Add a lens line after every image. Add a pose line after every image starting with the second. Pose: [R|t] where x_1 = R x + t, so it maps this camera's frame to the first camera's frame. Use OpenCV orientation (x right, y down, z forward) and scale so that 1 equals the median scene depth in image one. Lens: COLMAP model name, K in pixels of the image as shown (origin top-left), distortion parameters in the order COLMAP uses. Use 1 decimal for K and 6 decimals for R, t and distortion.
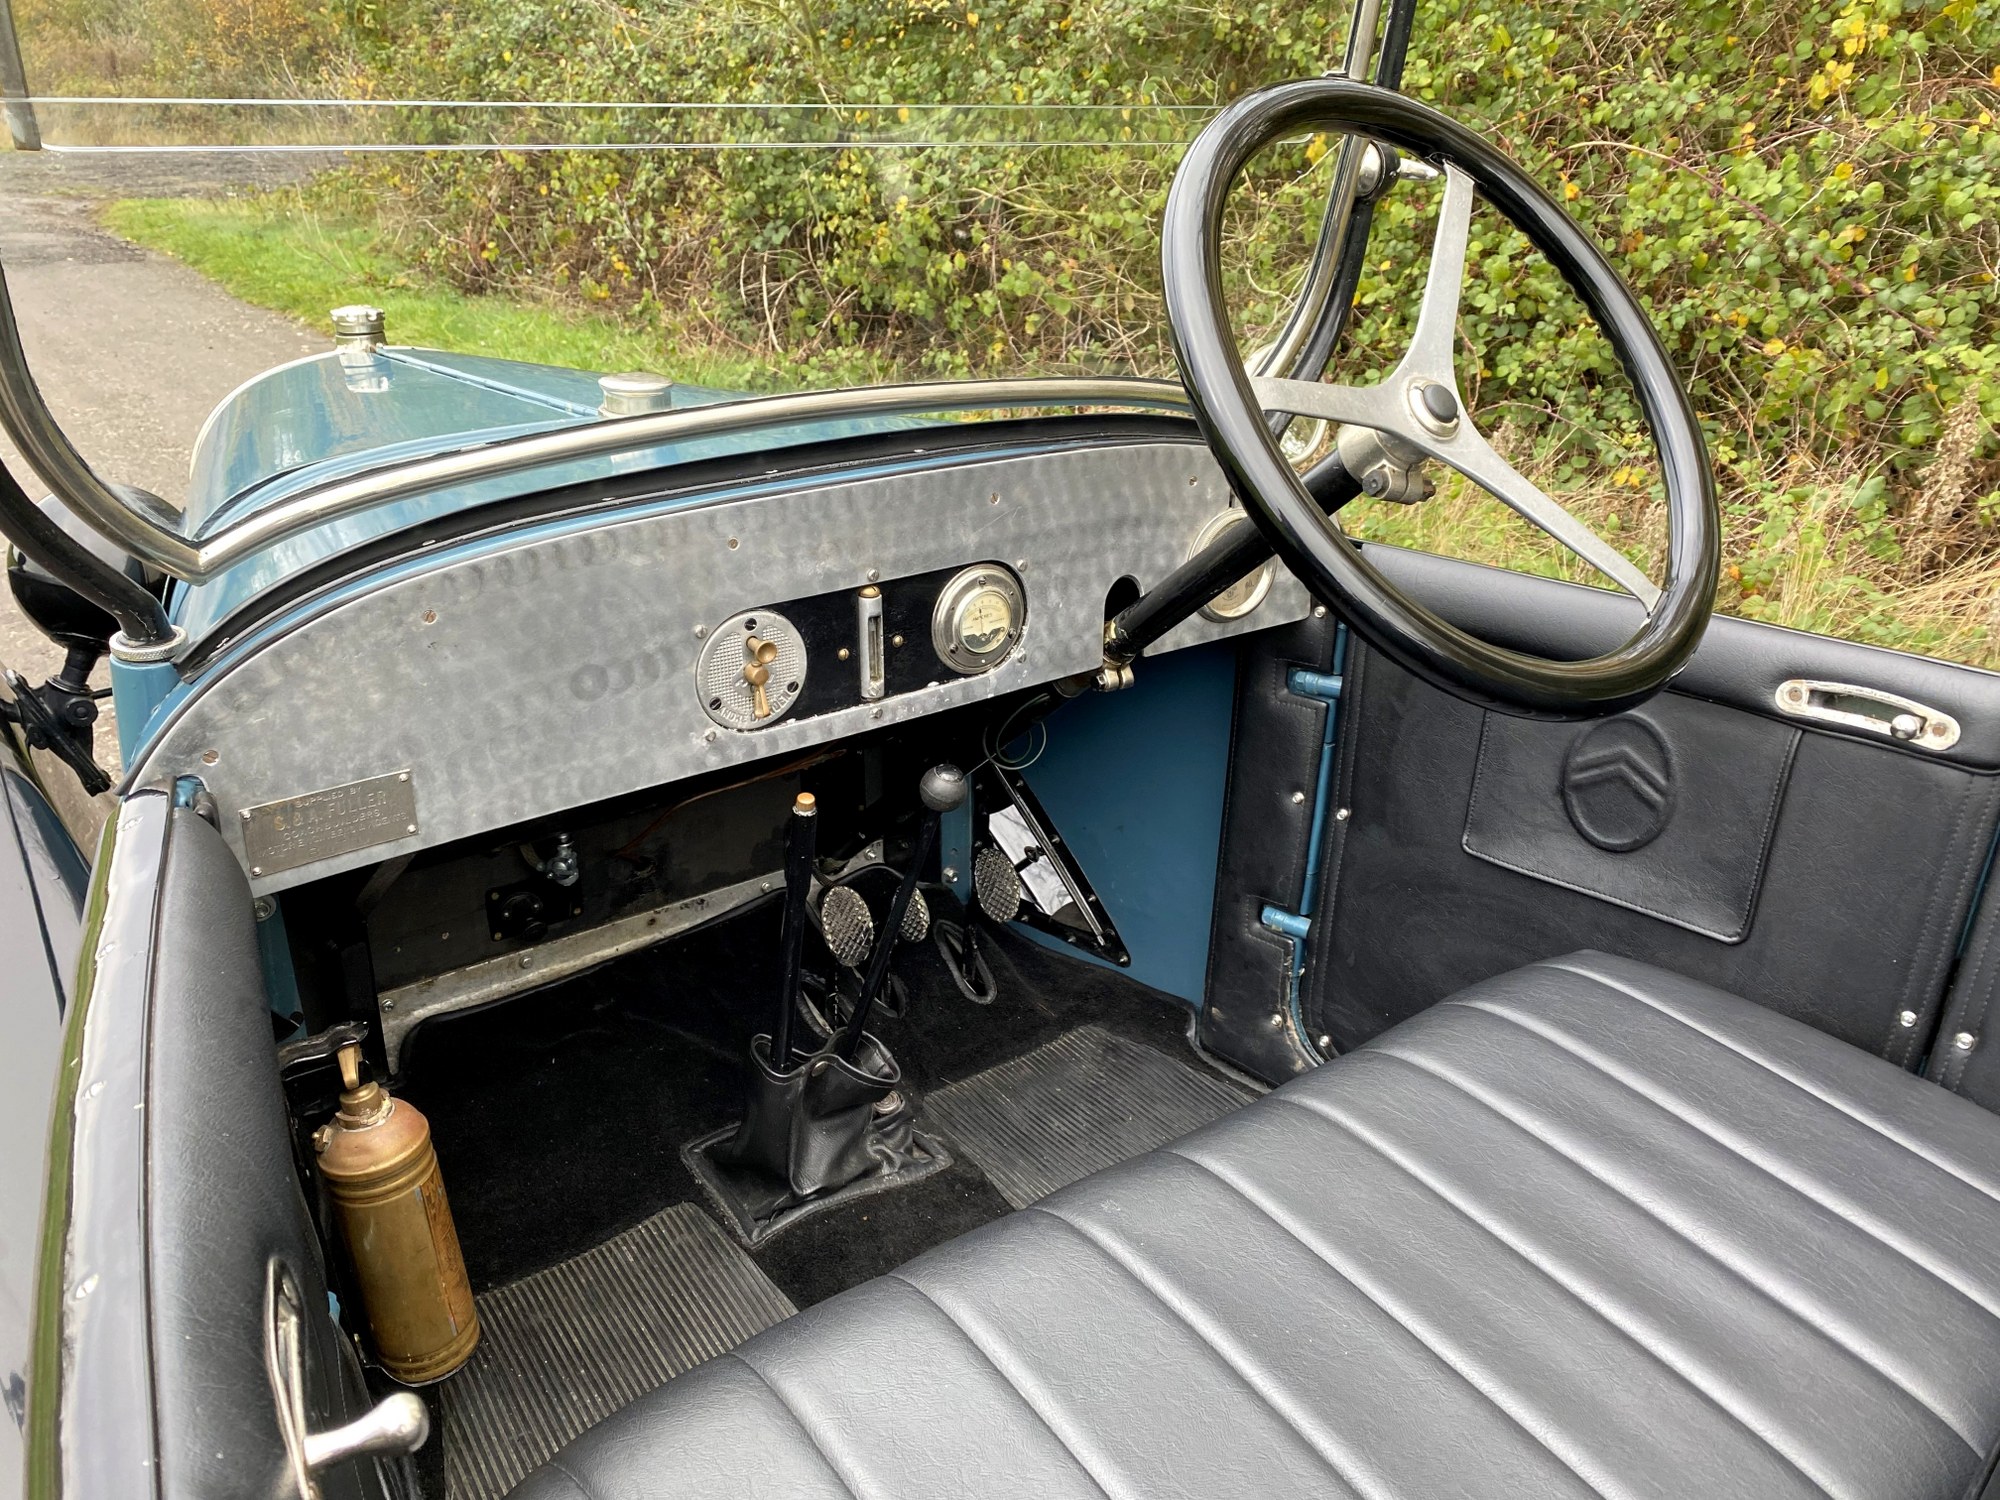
lens RADIAL K [[1491.2, 0, 1014.0], [0, 1491.2, 733.9], [0, 0, 1]] dist [-0.001074, -0.008762]
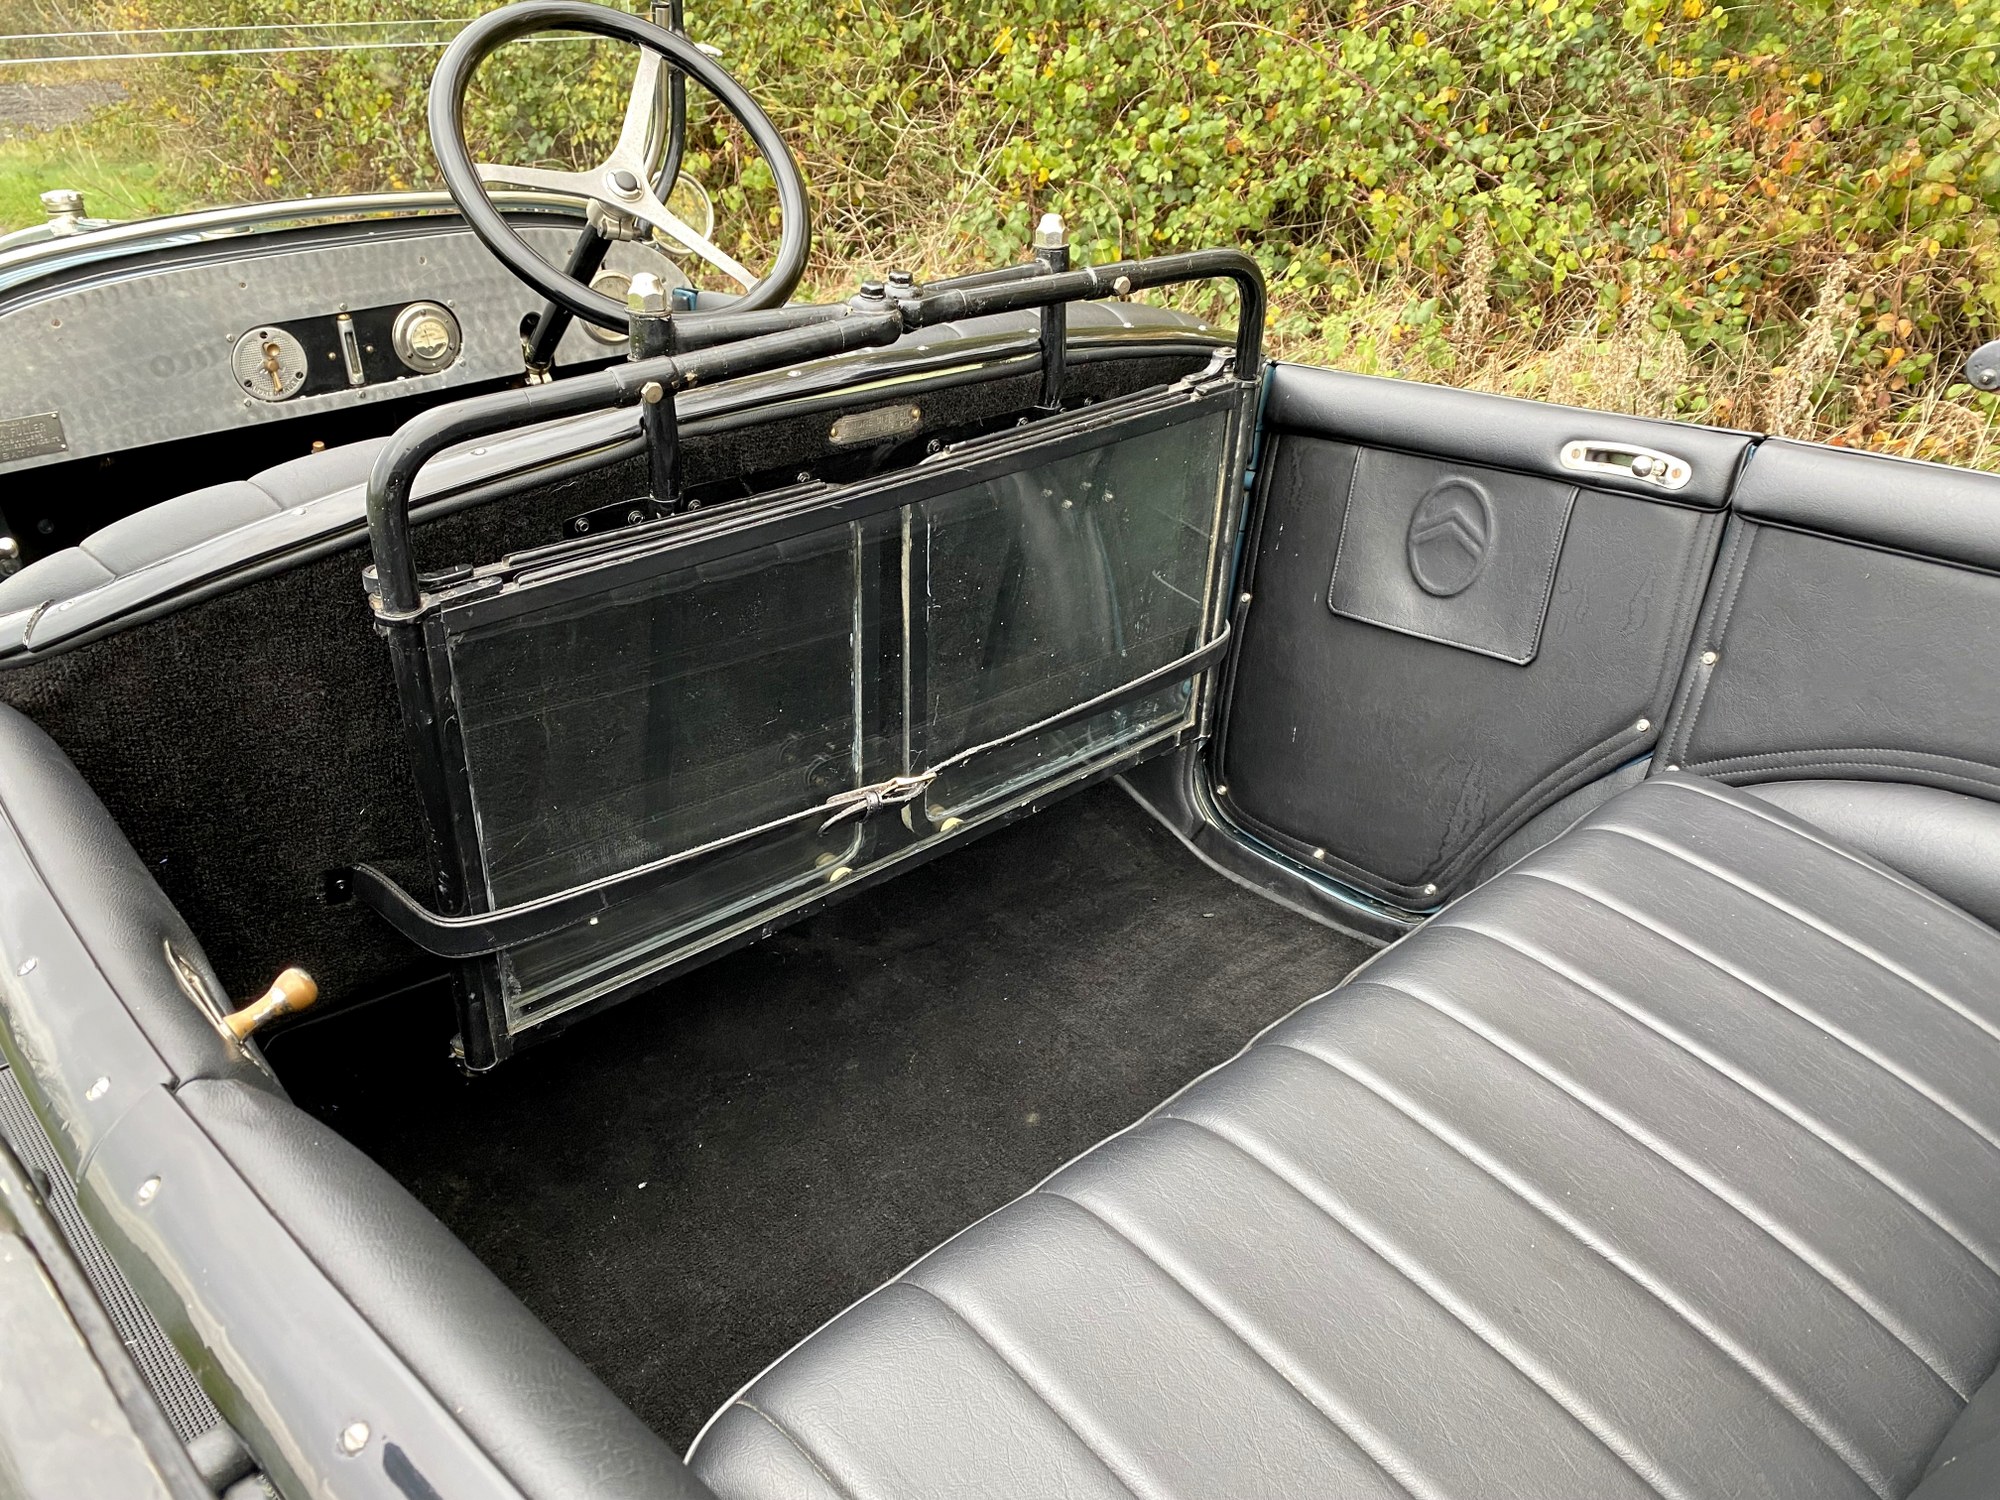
lens RADIAL K [[1490.1, 0, 1000.0], [0, 1490.1, 750.0], [0, 0, 1]] dist [-0.010023, 0.000937]
pose [[0.994989, -0.074316, 0.066883, 0.109164], [0.069719, 0.995203, 0.068633, 0.072448], [-0.071663, -0.063626, 0.995397, -0.169289]]
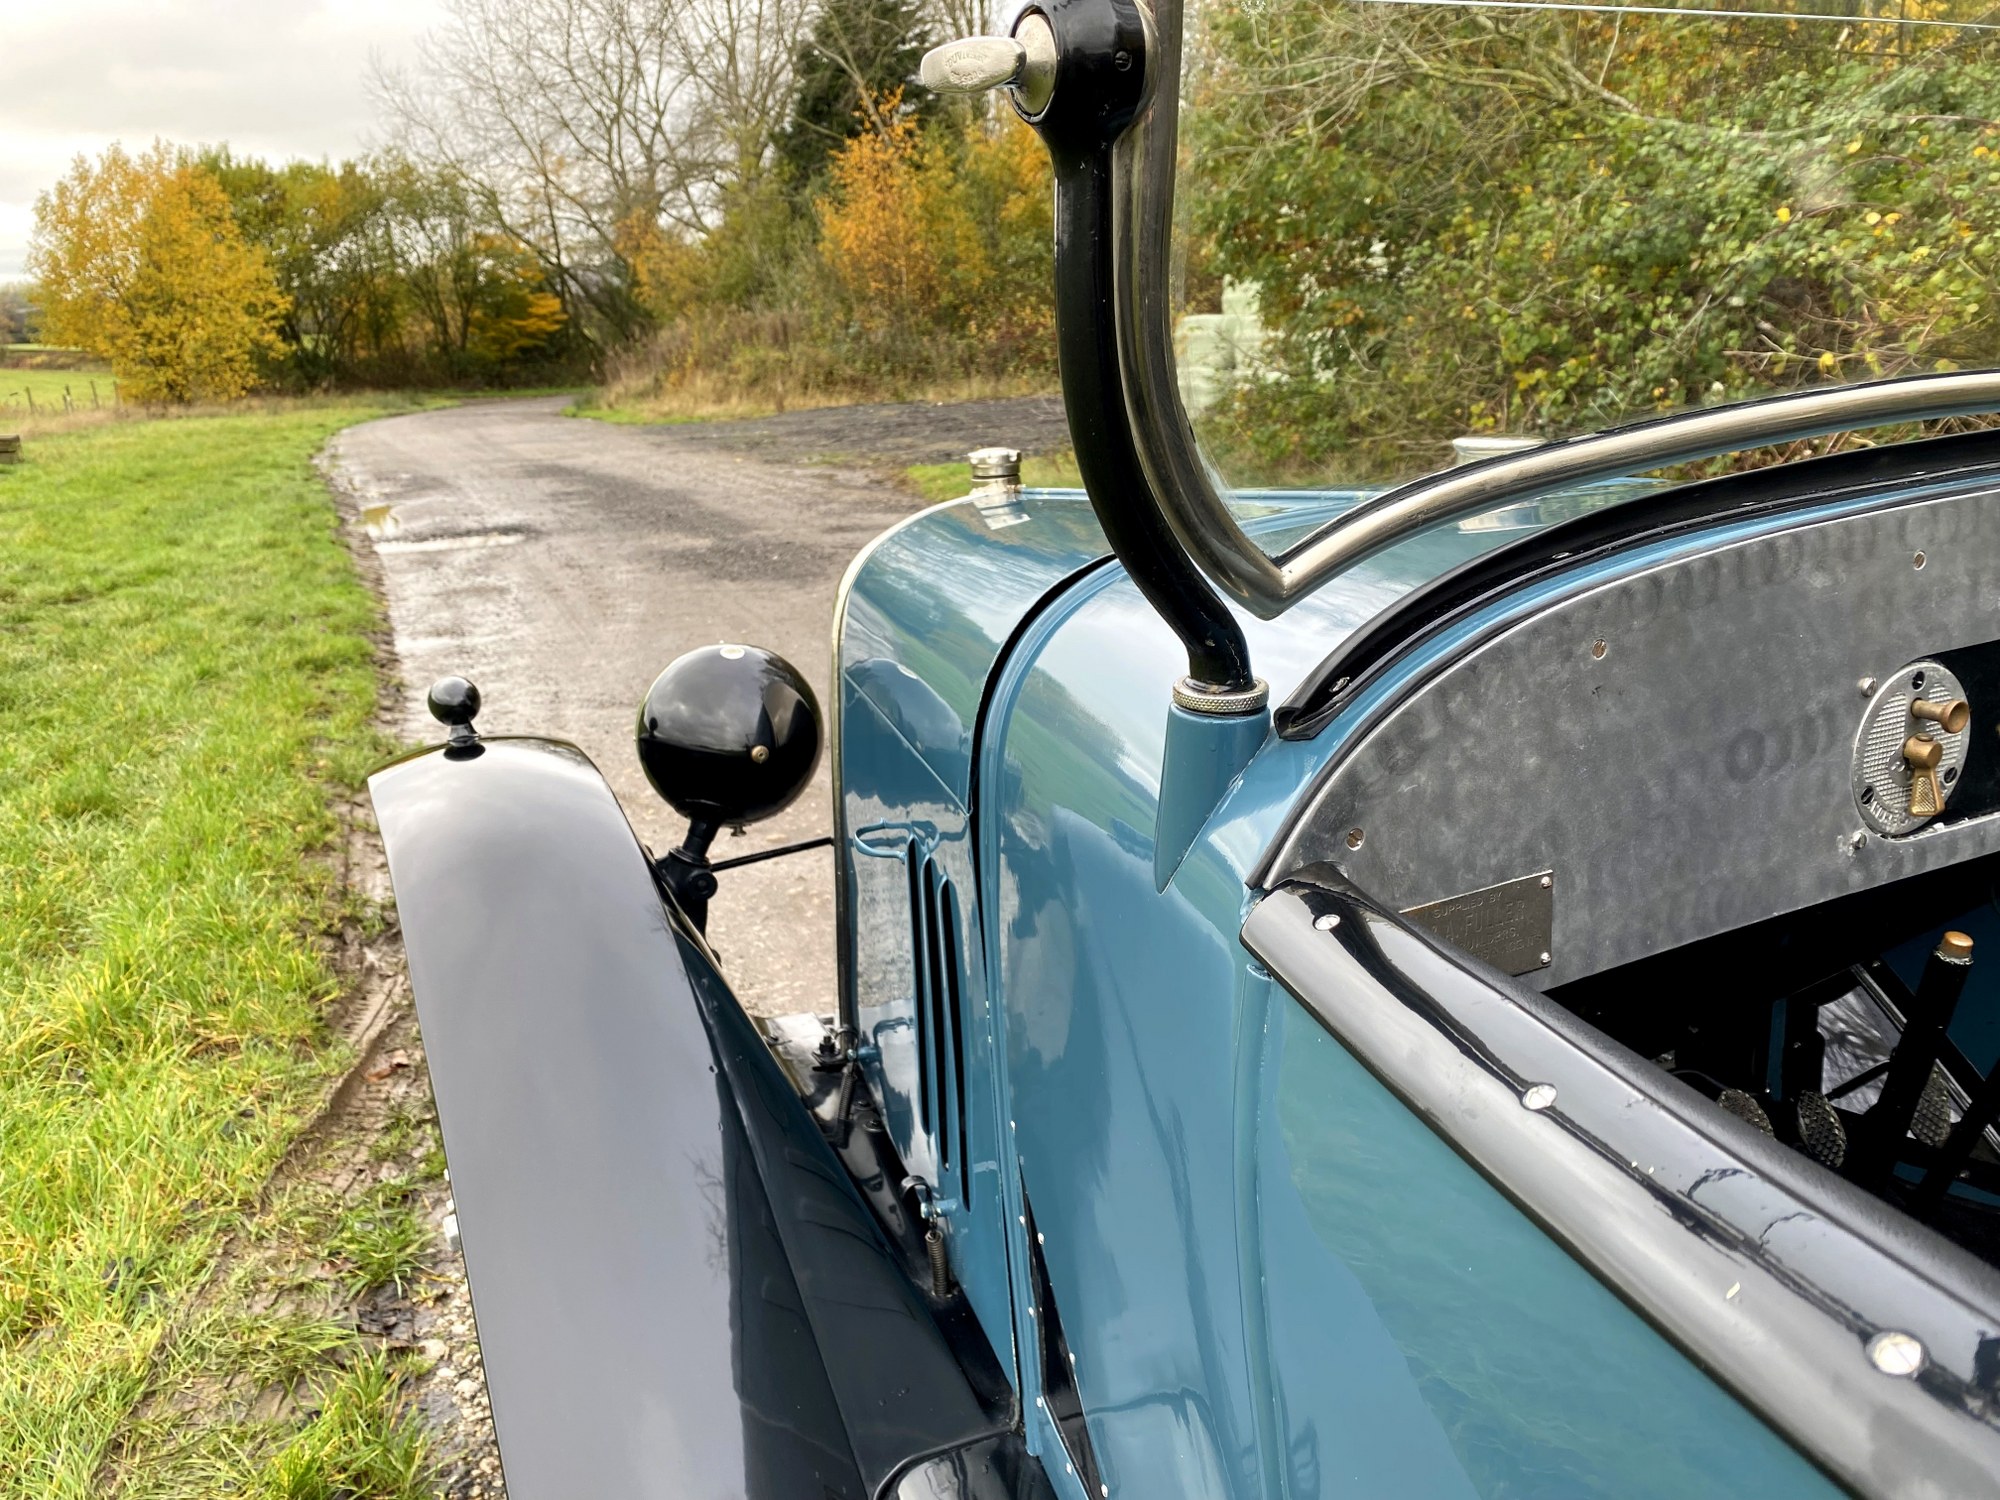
lens RADIAL K [[1490.1, 0, 1000.0], [0, 1490.1, 750.0], [0, 0, 1]] dist [-0.010023, 0.000937]
pose [[0.975831, -0.025647, -0.217019, -0.093361], [-0.005256, 0.990048, -0.140635, 0.012470], [0.218466, 0.138376, 0.965984, 0.048291]]
